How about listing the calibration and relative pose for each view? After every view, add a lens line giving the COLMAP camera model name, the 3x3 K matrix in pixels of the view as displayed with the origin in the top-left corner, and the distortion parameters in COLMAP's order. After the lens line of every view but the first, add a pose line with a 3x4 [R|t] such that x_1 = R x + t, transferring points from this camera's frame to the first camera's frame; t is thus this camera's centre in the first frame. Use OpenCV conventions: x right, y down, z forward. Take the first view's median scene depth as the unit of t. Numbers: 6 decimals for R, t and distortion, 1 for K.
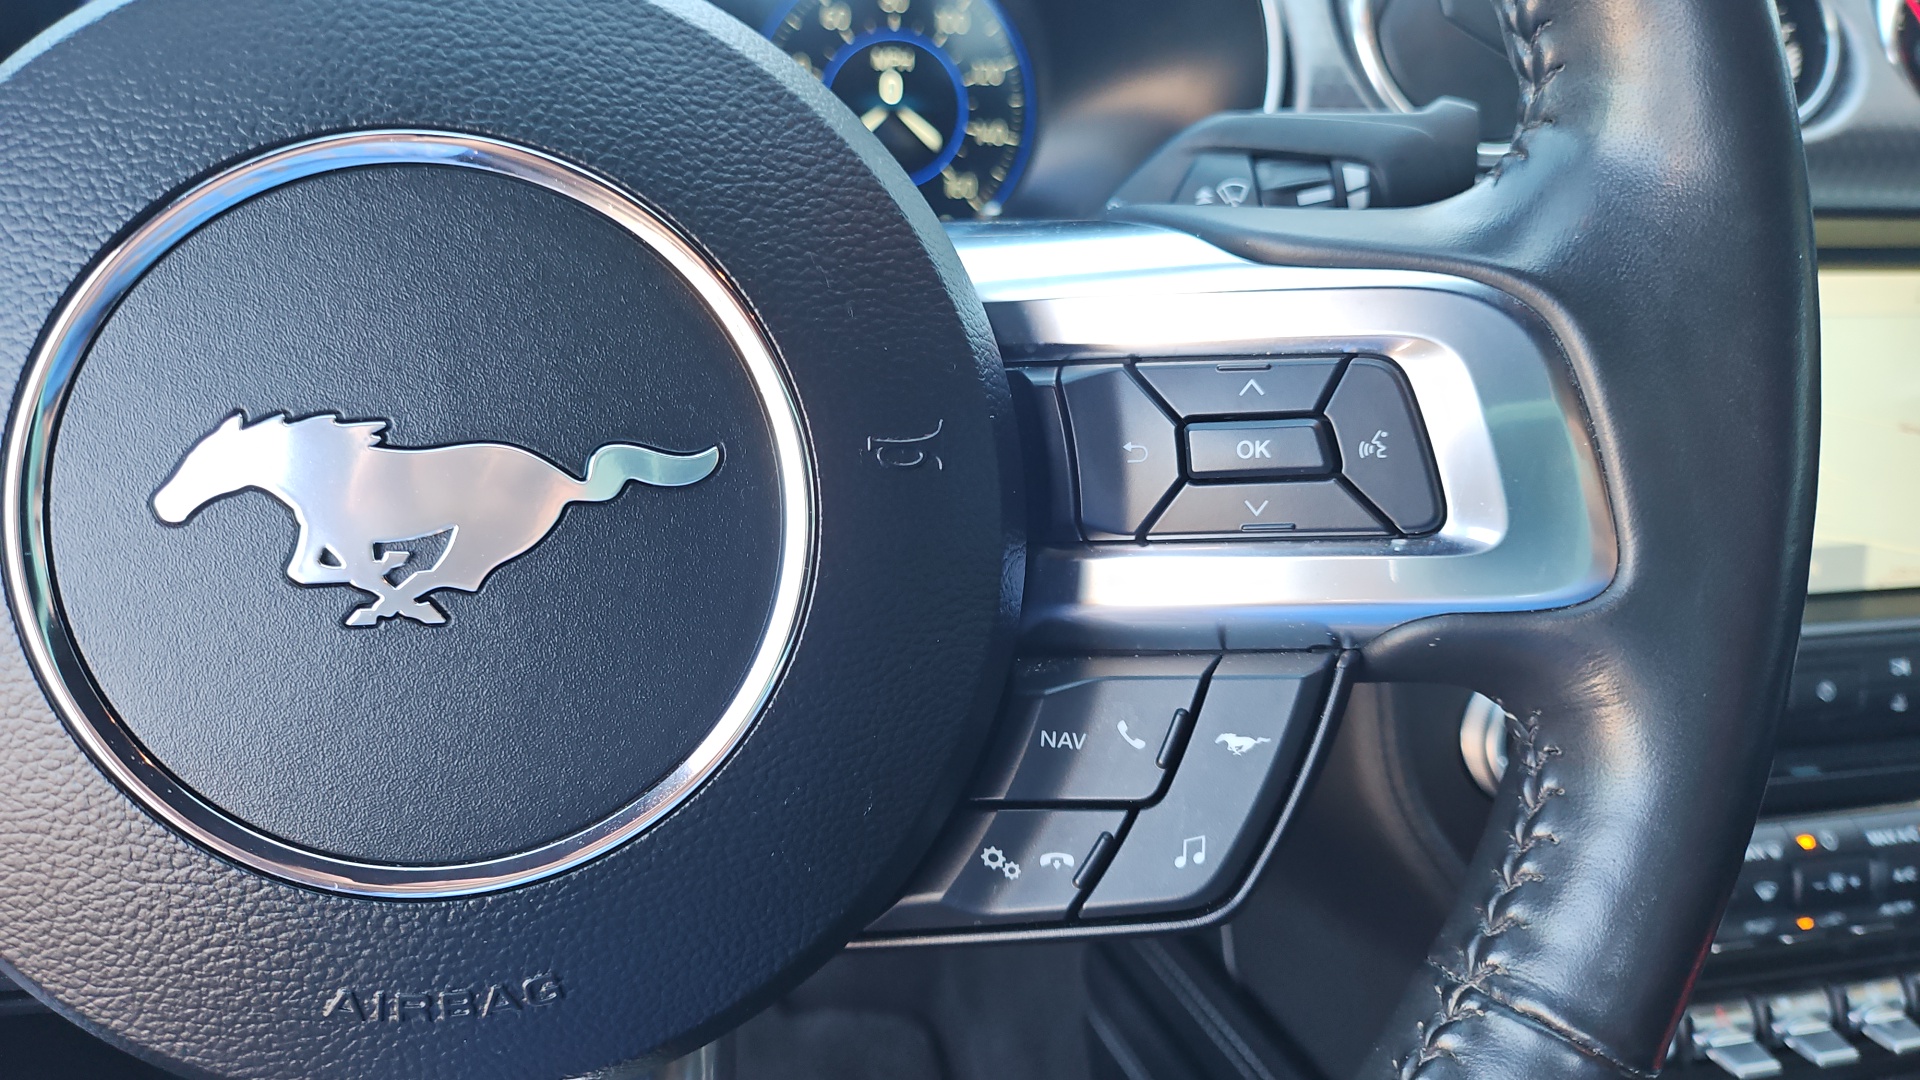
lens RADIAL K [[1404.0, 0, 973.3], [0, 1404.0, 578.5], [0, 0, 1]] dist [0.036265, -0.062607]
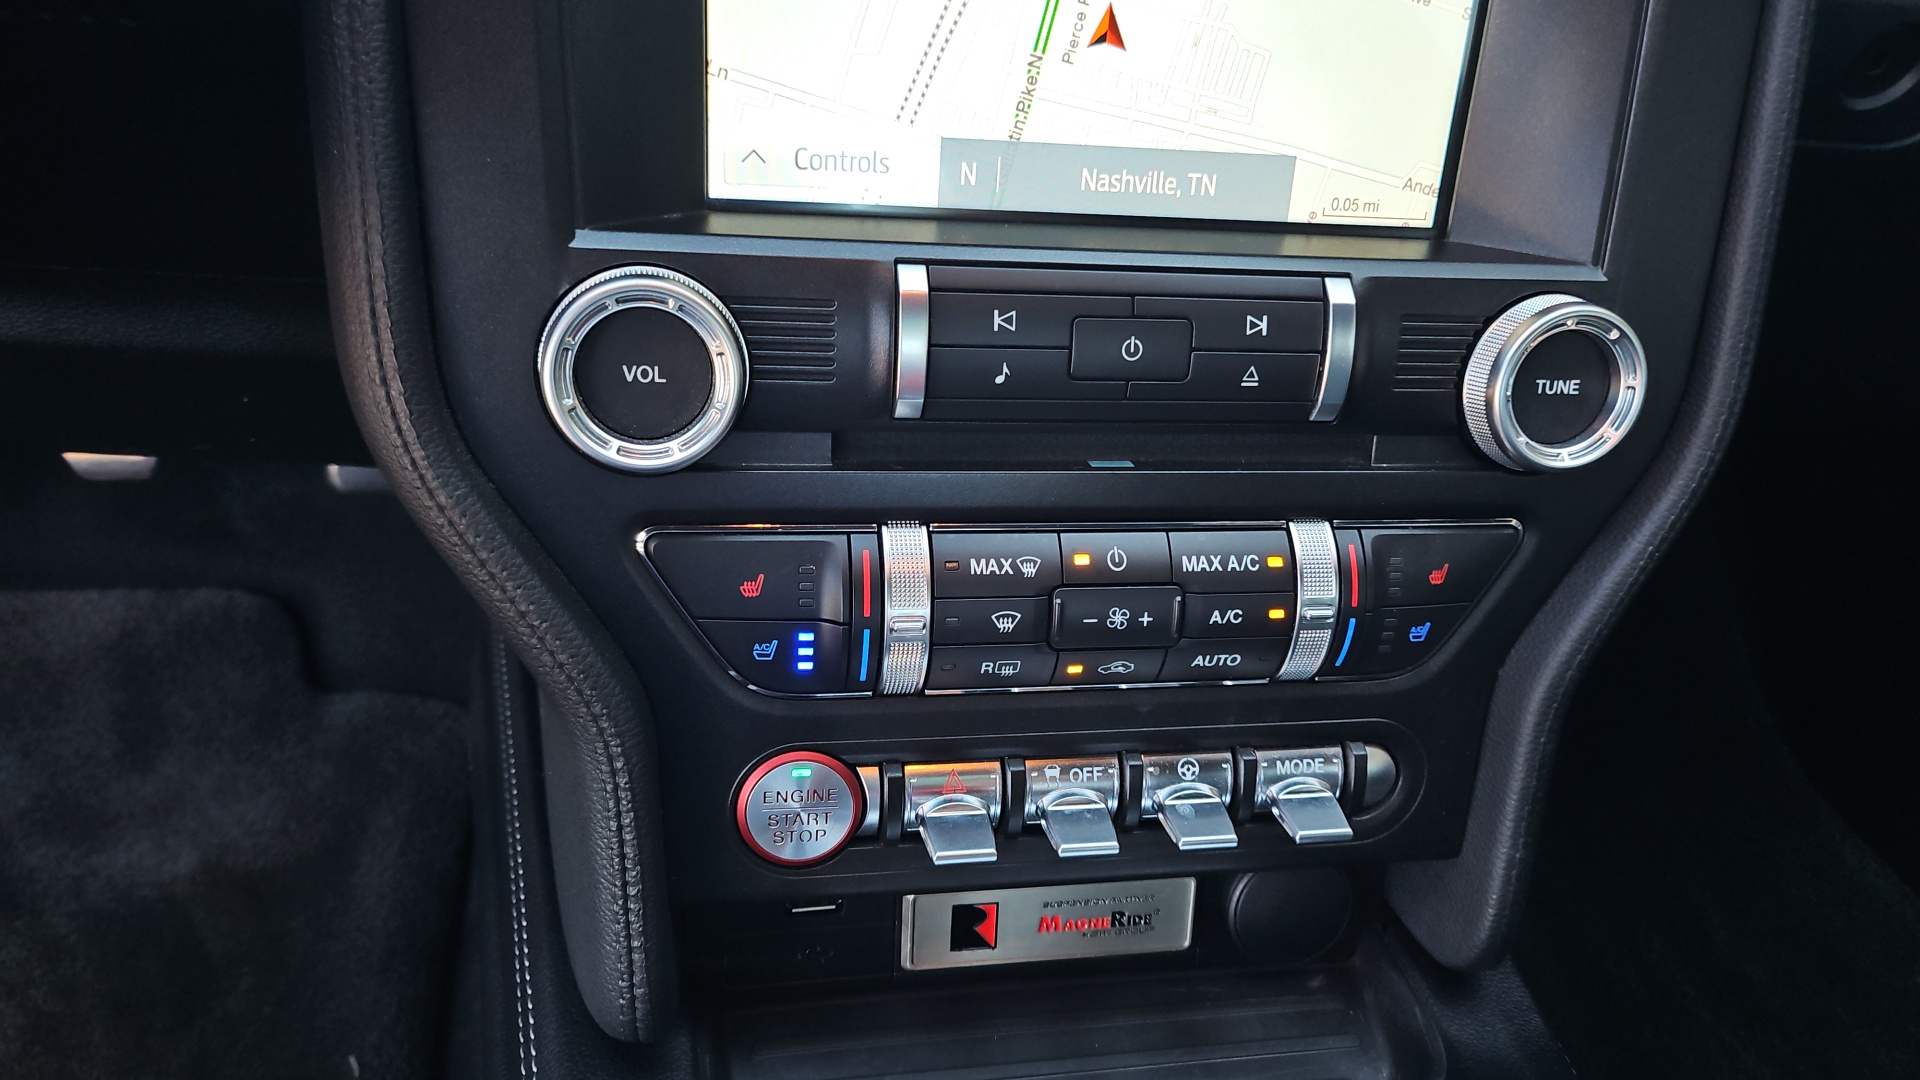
lens RADIAL K [[1404.0, 0, 976.1], [0, 1404.0, 543.9], [0, 0, 1]] dist [0.036265, -0.062607]
pose [[0.996253, 0.081127, 0.029985, 1.216791], [-0.085277, 0.979244, 0.183874, 0.122816], [-0.014446, -0.185742, 0.982492, 0.707559]]
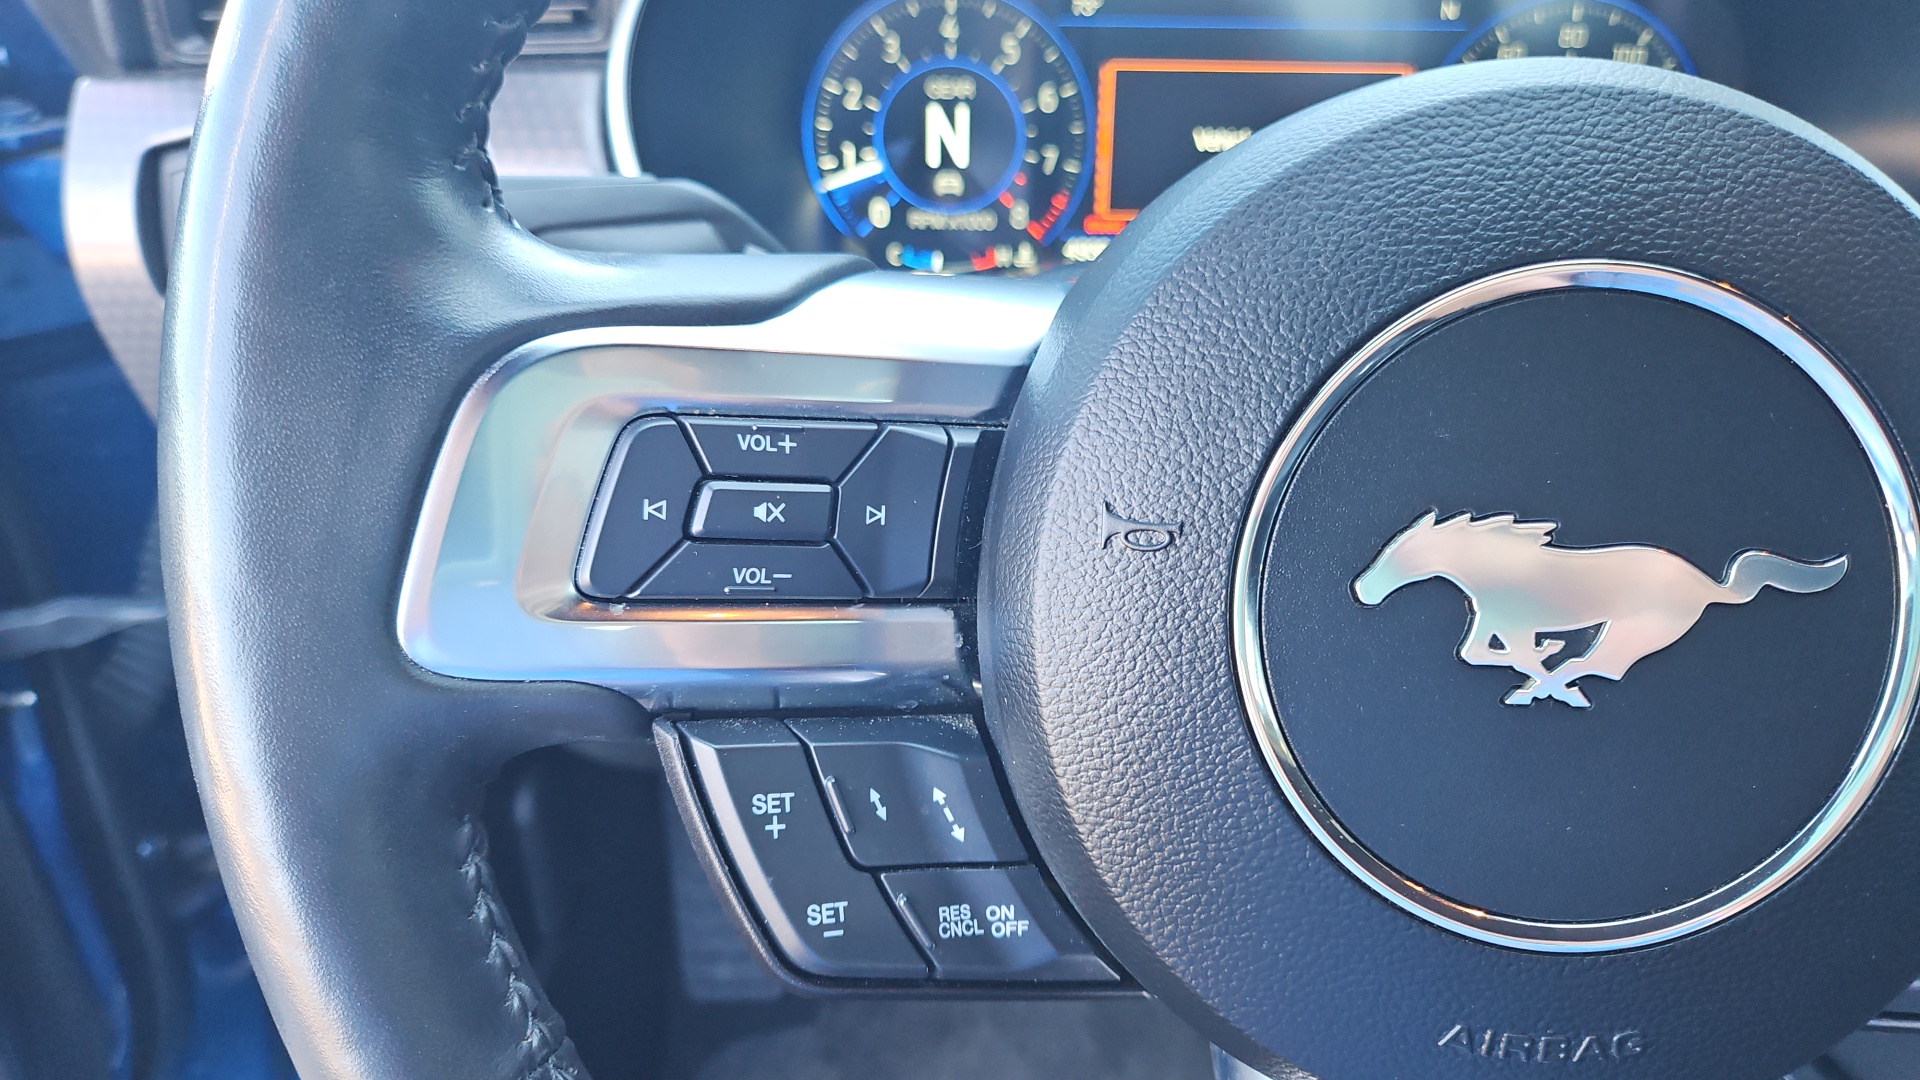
lens RADIAL K [[1404.0, 0, 998.4], [0, 1404.0, 589.9], [0, 0, 1]] dist [0.036265, -0.062607]
pose [[0.979737, 0.063788, -0.189857, -0.595725], [-0.059748, 0.997850, 0.026932, -0.059325], [0.191167, -0.015042, 0.981442, -0.160612]]
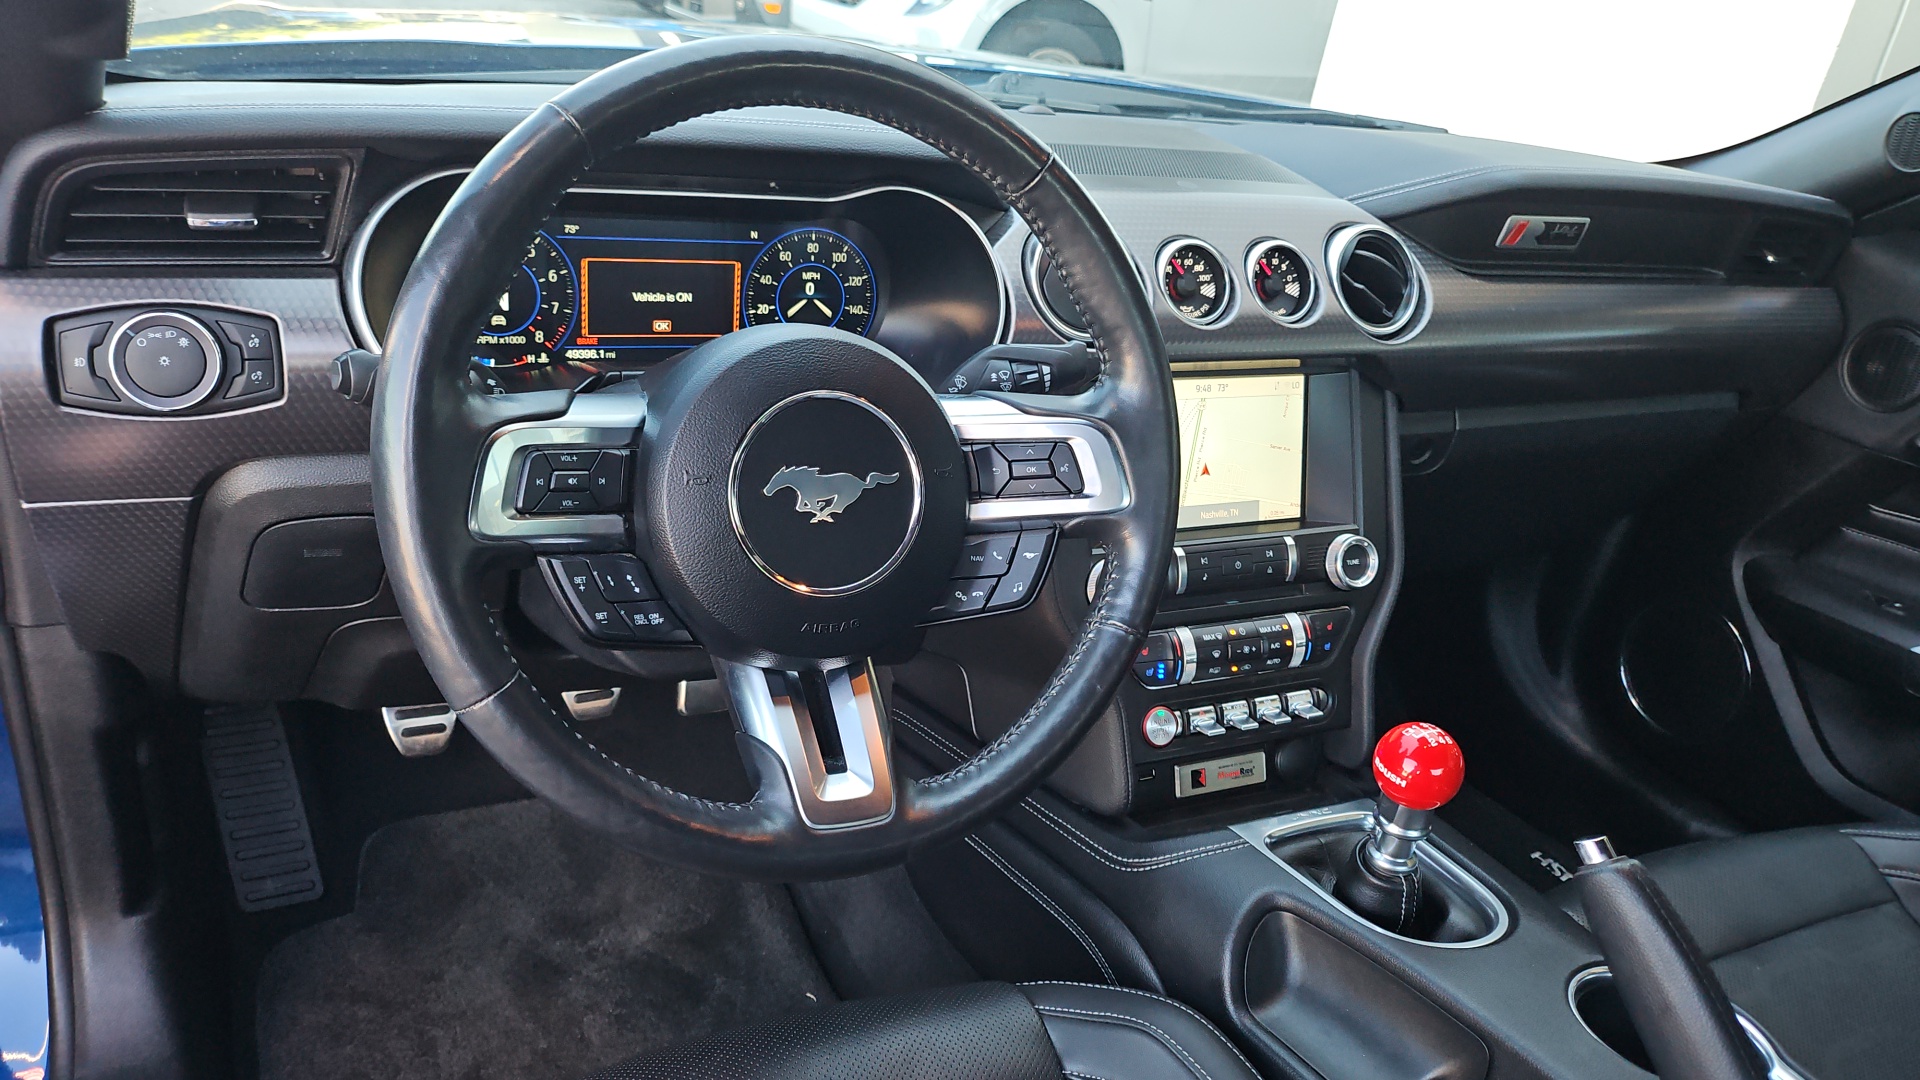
lens RADIAL K [[1404.0, 0, 965.5], [0, 1404.0, 560.1], [0, 0, 1]] dist [0.036265, -0.062607]
pose [[0.966228, -0.035670, 0.255209, -0.944725], [0.038990, 0.999208, -0.007962, 0.169608], [-0.254723, 0.017644, 0.966853, -2.557170]]
